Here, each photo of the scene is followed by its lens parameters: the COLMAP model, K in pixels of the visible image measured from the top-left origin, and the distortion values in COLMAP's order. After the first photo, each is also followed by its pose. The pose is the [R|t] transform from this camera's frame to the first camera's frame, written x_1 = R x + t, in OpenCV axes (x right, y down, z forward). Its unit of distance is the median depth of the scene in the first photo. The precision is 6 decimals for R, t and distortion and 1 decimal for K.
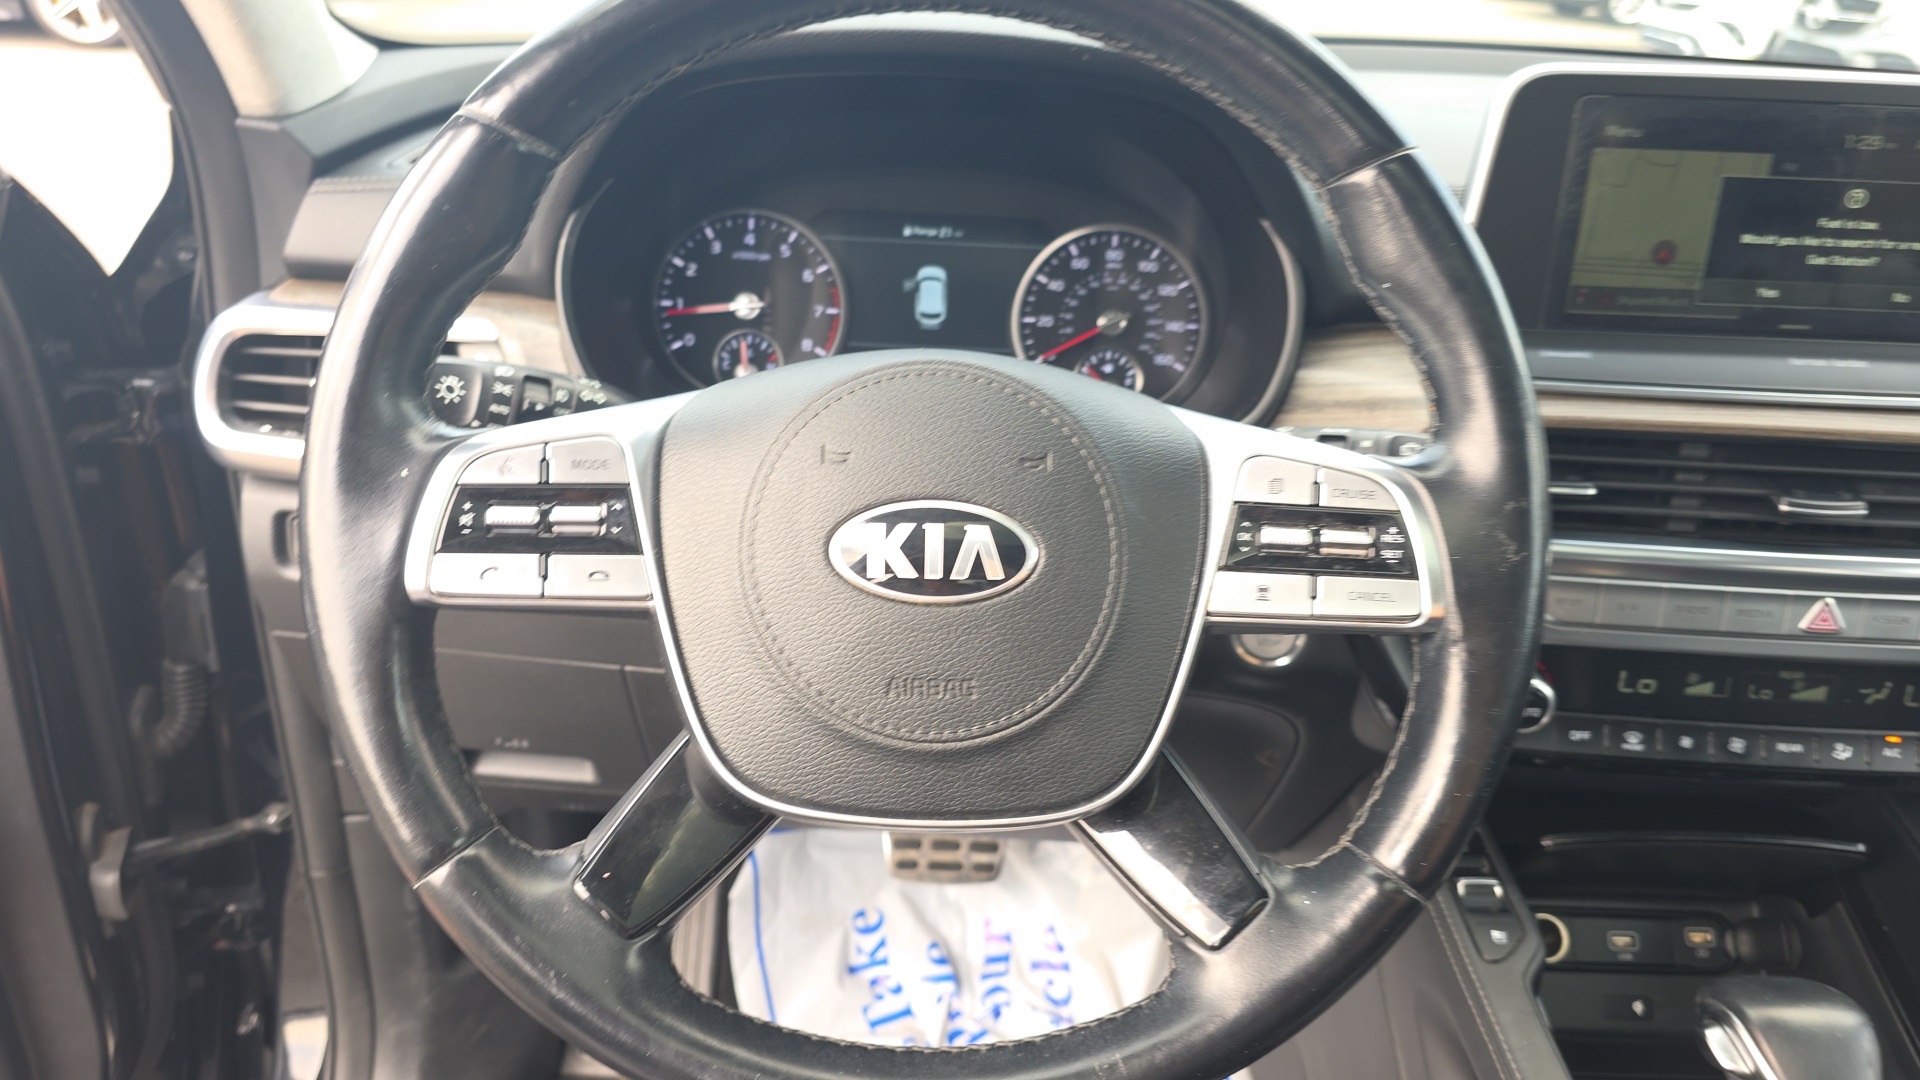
lens RADIAL K [[1339.3, 0, 960.0], [0, 1339.3, 540.0], [0, 0, 1]] dist [0.051831, -0.062717]
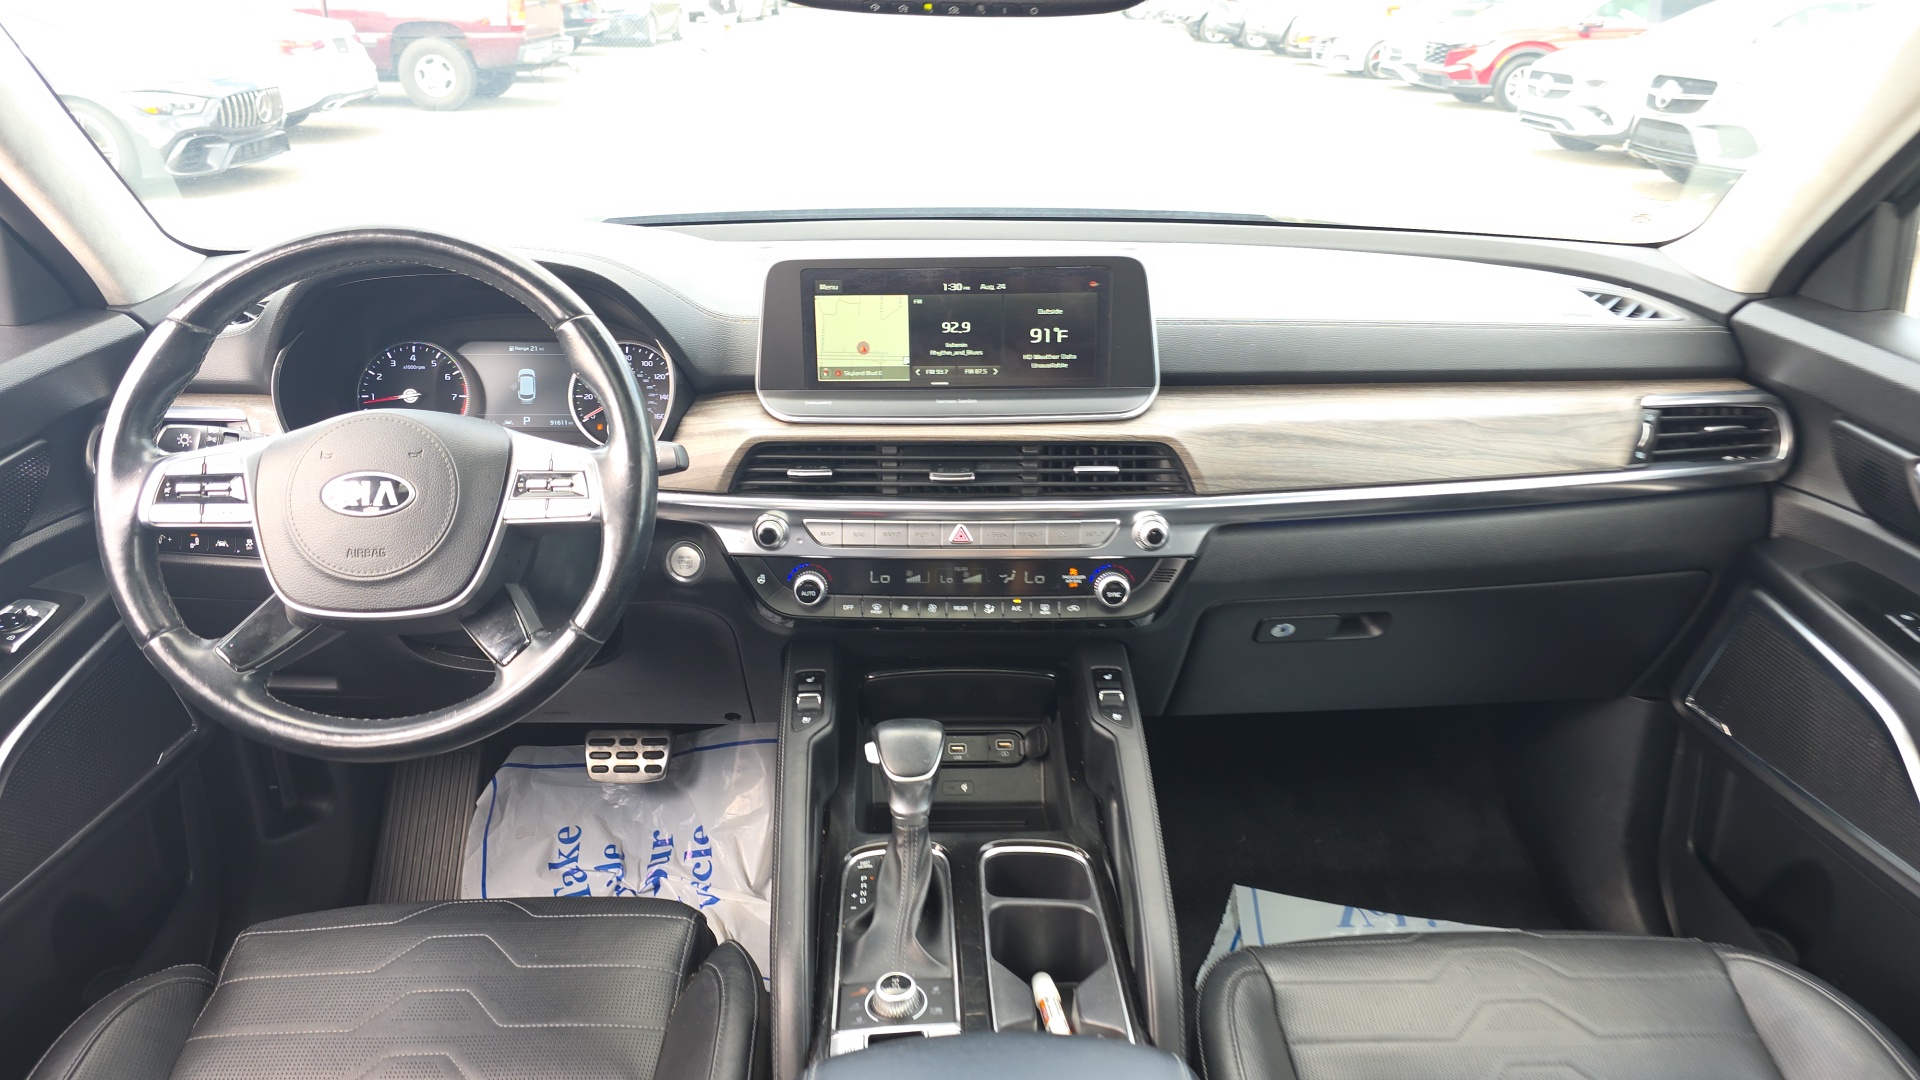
lens RADIAL K [[1304.1, 0, 949.8], [0, 1304.1, 510.7], [0, 0, 1]] dist [0.081040, -0.096486]
pose [[0.998966, -0.045309, -0.003670, 0.610640], [0.044854, 0.995591, -0.082379, 0.166470], [0.007386, 0.082129, 0.996594, -0.780794]]
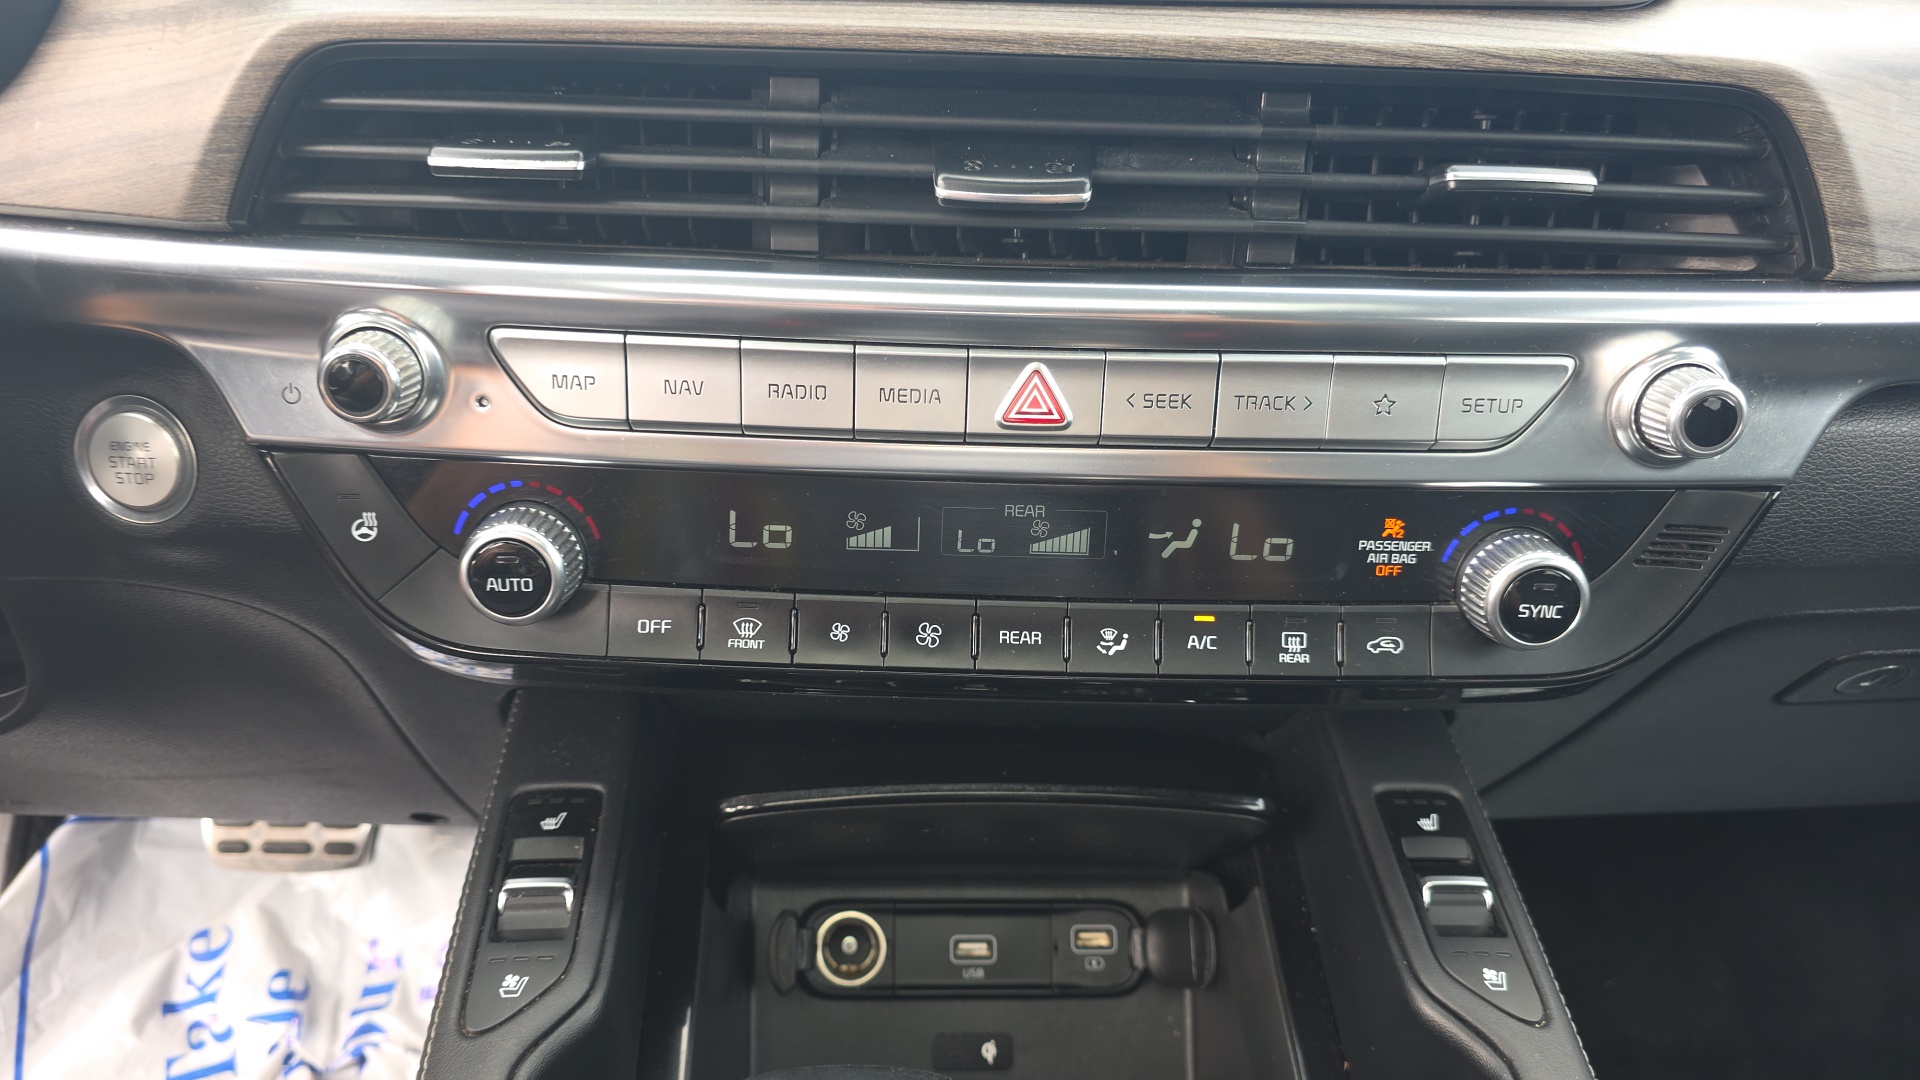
lens RADIAL K [[1324.7, 0, 954.9], [0, 1324.7, 546.3], [0, 0, 1]] dist [0.088888, -0.137226]
pose [[0.999564, -0.021341, 0.020408, 0.574726], [0.020445, 0.998860, 0.043143, 0.090412], [-0.021306, -0.042707, 0.998860, 0.445163]]
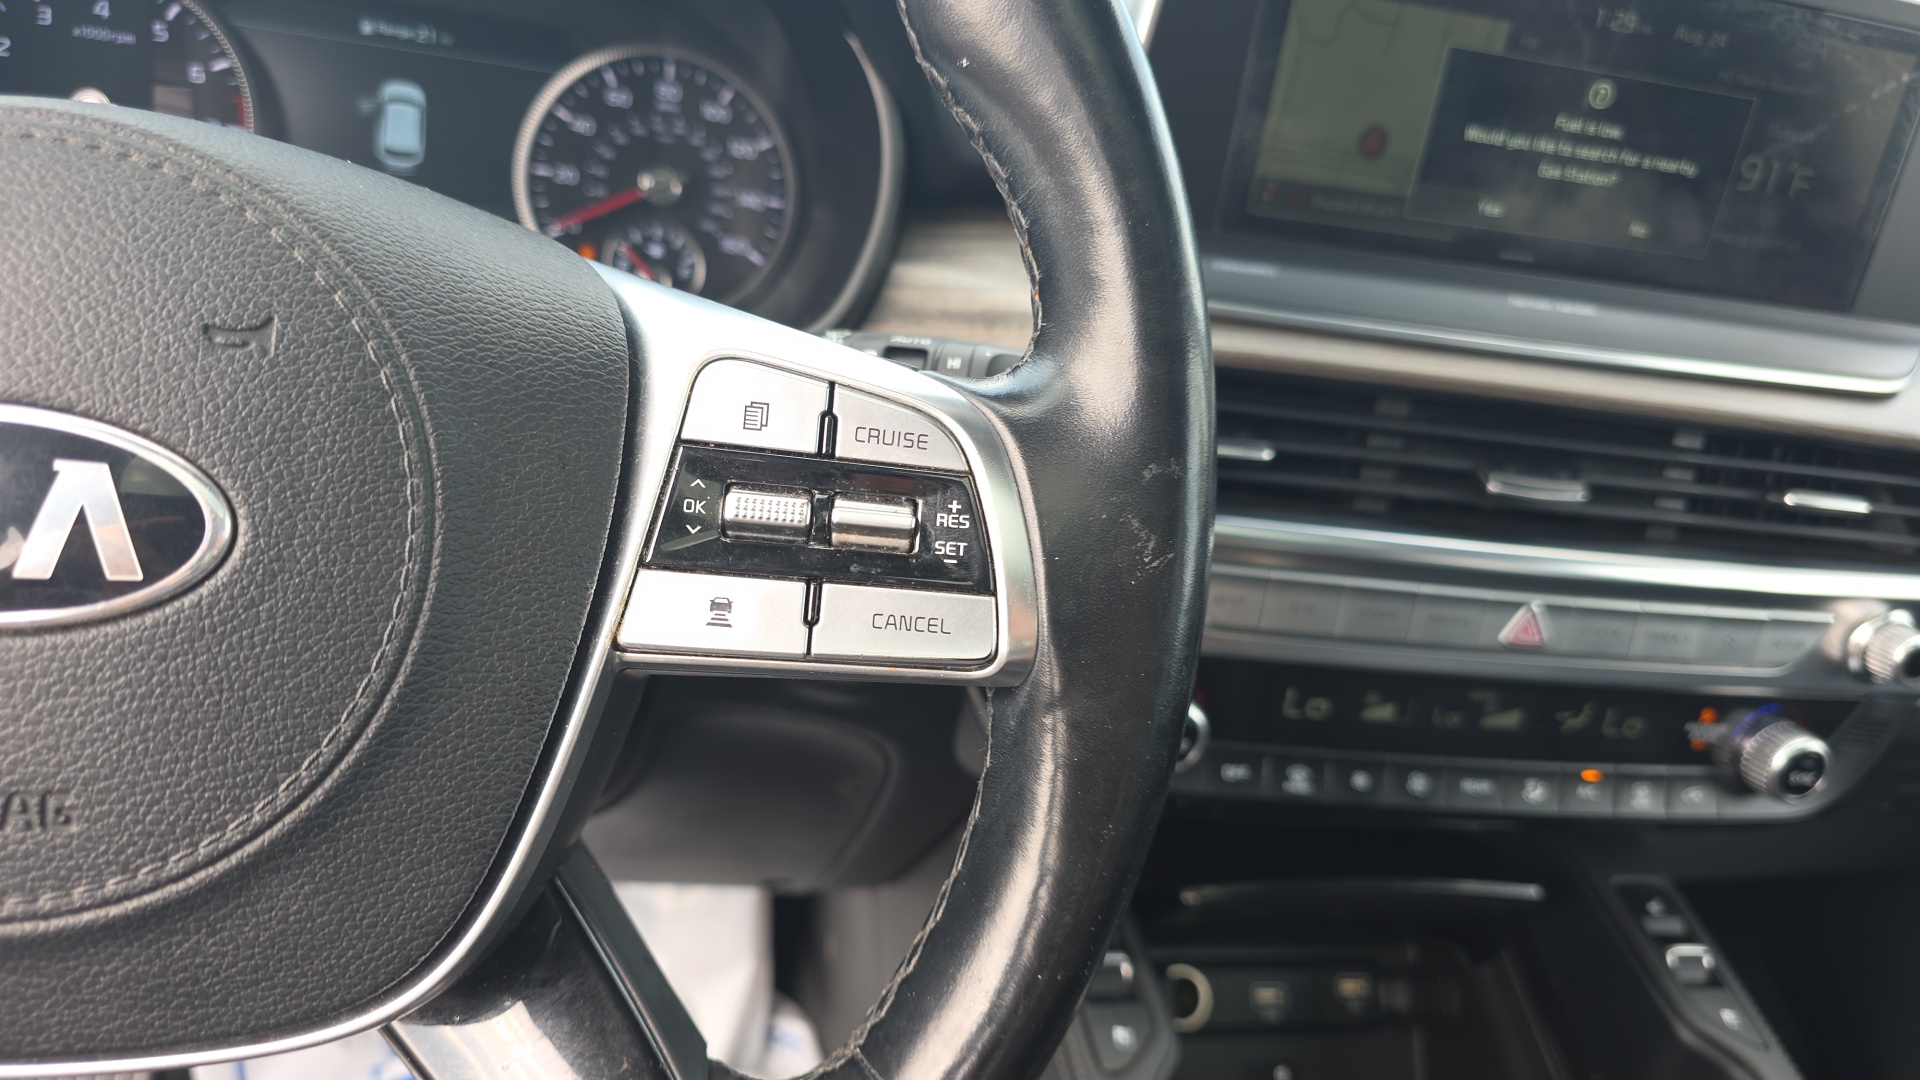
lens RADIAL K [[1365.9, 0, 944.4], [0, 1365.9, 540.0], [0, 0, 1]] dist [0.026009, -0.051495]
pose [[0.975439, 0.034670, 0.217526, 0.123513], [-0.043980, 0.998305, 0.038104, -0.009401], [-0.215836, -0.046735, 0.975311, 0.282766]]
